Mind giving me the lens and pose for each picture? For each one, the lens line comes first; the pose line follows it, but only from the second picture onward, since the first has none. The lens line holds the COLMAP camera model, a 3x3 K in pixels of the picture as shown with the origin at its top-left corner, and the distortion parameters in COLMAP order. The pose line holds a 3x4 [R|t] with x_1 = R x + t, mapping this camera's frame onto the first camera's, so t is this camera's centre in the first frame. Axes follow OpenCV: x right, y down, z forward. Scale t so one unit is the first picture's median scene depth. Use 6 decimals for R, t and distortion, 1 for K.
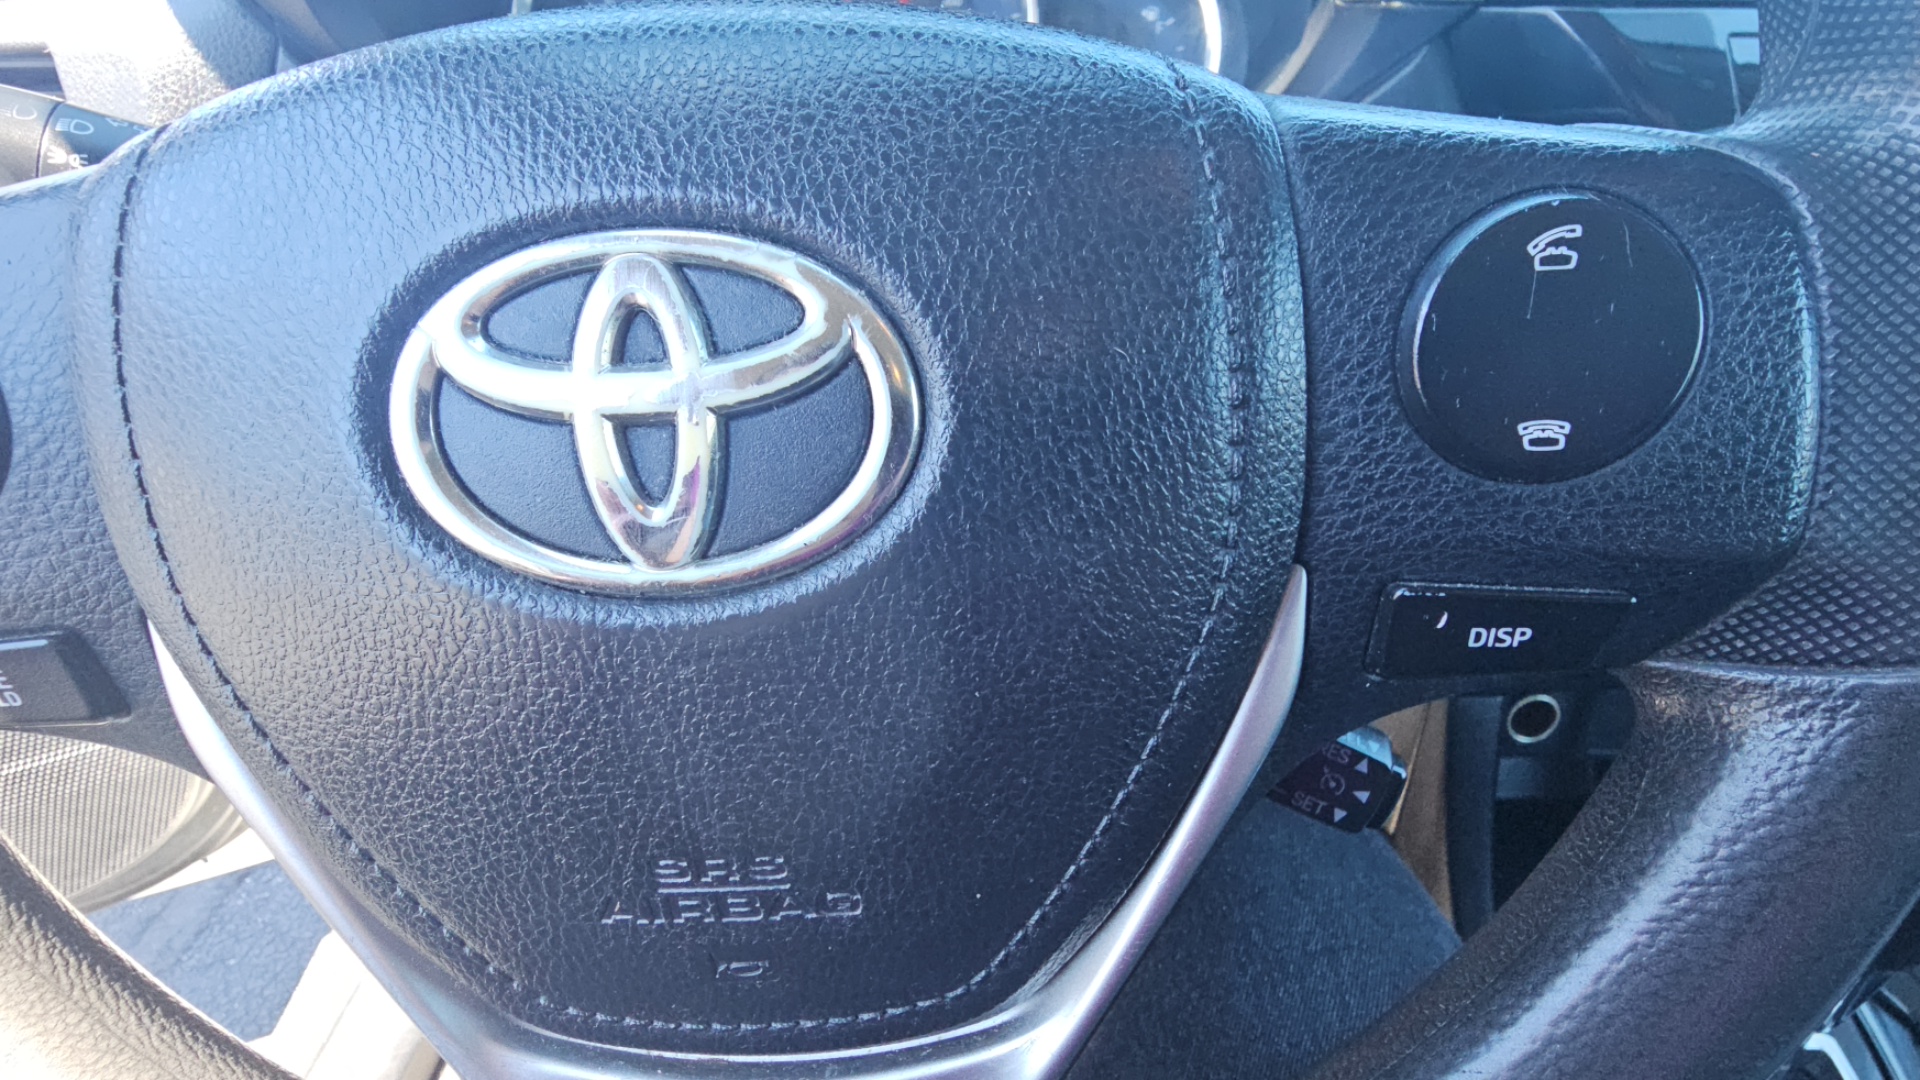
lens RADIAL K [[910.2, 0, 1047.1], [0, 910.2, 478.8], [0, 0, 1]] dist [-0.004154, -0.010086]
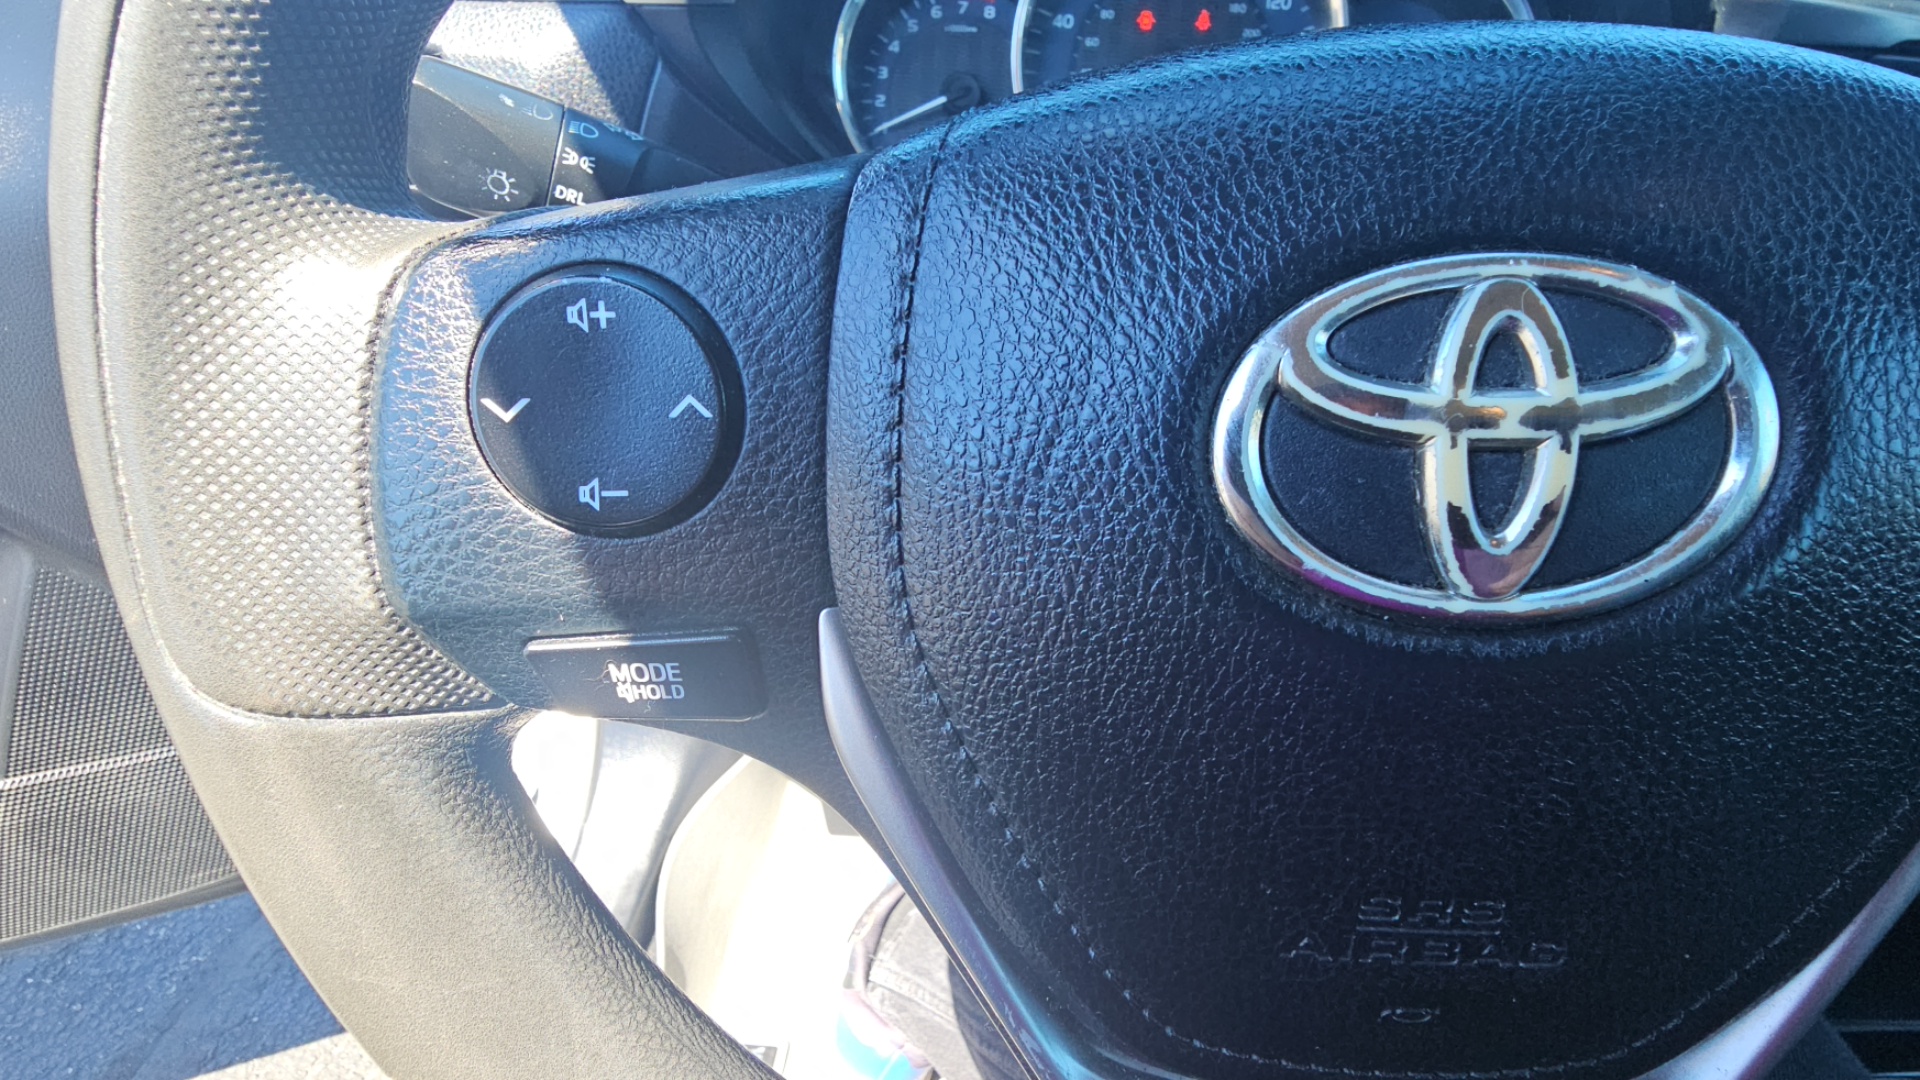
lens RADIAL K [[910.2, 0, 1047.1], [0, 910.2, 478.8], [0, 0, 1]] dist [-0.004154, -0.010086]
pose [[0.996547, 0.043601, -0.070667, -0.719936], [-0.045336, 0.998704, -0.023147, 0.012440], [0.069566, 0.026271, 0.997231, -0.002617]]
